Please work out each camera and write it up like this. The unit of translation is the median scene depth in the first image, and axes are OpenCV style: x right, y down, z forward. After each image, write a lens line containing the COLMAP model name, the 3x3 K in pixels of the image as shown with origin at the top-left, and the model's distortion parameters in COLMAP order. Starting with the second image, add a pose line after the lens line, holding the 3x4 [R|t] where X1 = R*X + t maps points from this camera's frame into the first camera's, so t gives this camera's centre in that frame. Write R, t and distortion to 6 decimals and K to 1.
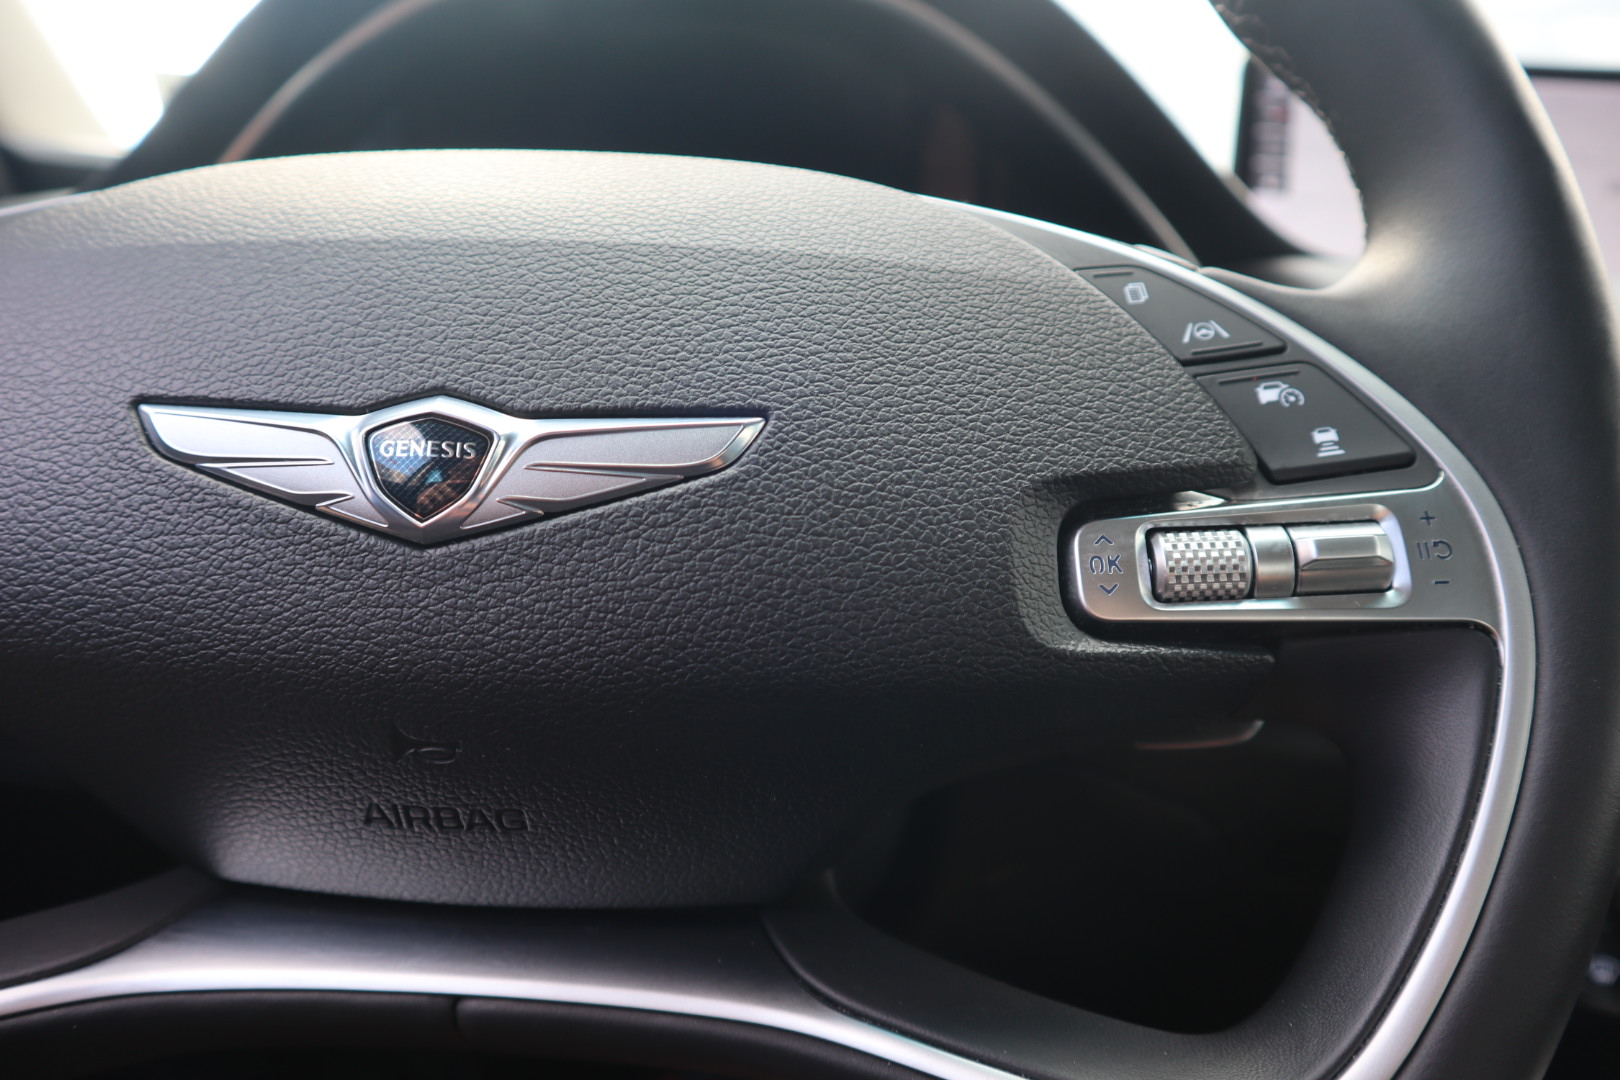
lens RADIAL K [[1149.8, 0, 816.4], [0, 1149.8, 538.8], [0, 0, 1]] dist [-0.116848, 0.083954]
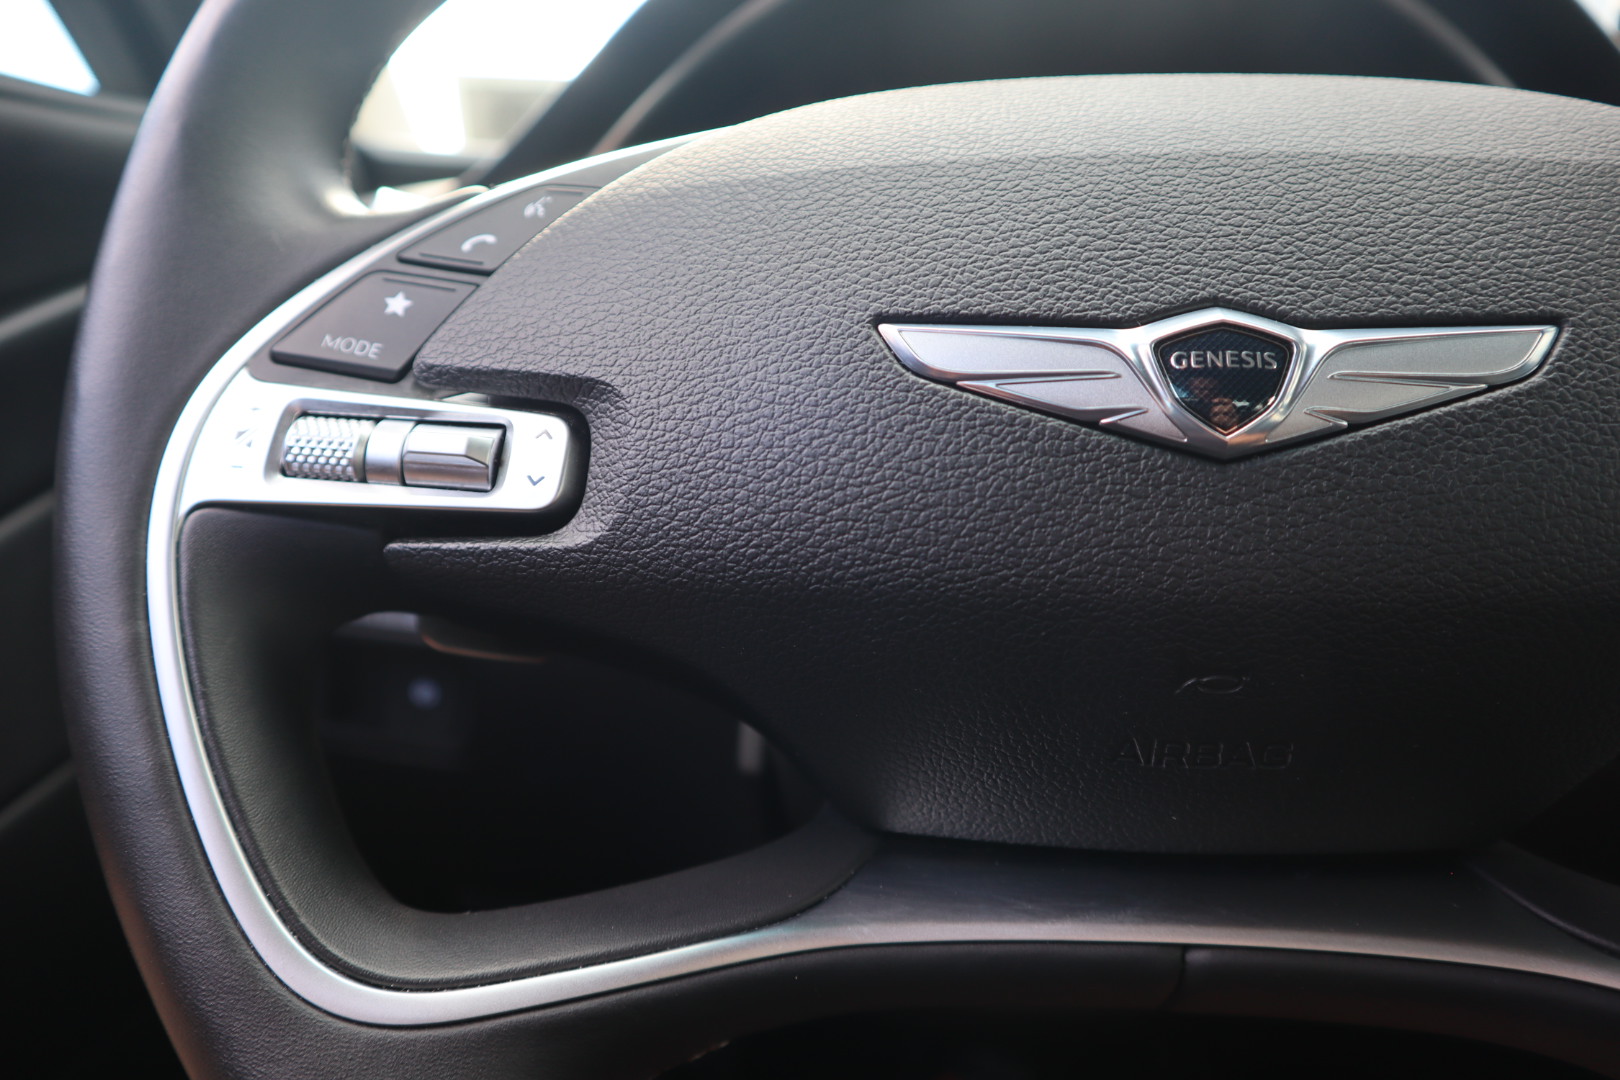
lens RADIAL K [[1149.8, 0, 816.4], [0, 1149.8, 538.8], [0, 0, 1]] dist [-0.116848, 0.083954]
pose [[0.994890, -0.015611, -0.099748, -0.581055], [0.014203, 0.999789, -0.014811, 0.079024], [0.099958, 0.013319, 0.994902, 0.023520]]
